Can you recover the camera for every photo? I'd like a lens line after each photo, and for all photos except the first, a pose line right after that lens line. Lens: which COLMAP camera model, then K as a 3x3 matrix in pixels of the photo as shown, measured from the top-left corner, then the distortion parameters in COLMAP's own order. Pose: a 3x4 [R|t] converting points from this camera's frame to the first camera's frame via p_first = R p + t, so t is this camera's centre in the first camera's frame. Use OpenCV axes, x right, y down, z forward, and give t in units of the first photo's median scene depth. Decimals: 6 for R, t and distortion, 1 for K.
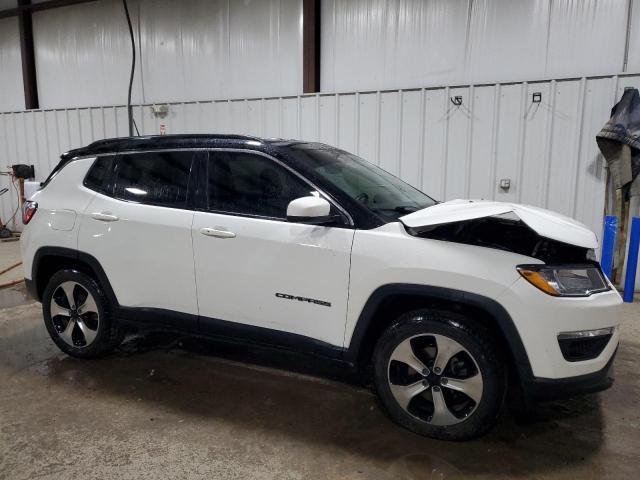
lens RADIAL K [[503.3, 0, 320.0], [0, 503.3, 240.0], [0, 0, 1]] dist [0.026302, -0.004884]
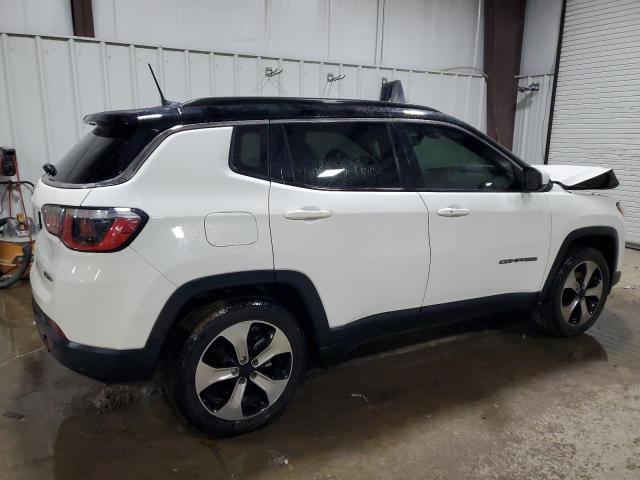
lens RADIAL K [[501.5, 0, 320.0], [0, 501.5, 240.0], [0, 0, 1]] dist [-0.005467, 0.005073]
pose [[0.583071, -0.164299, 0.795634, -0.977206], [0.109670, 0.986291, 0.123299, -0.093596], [-0.804985, 0.015365, 0.593096, 0.573964]]
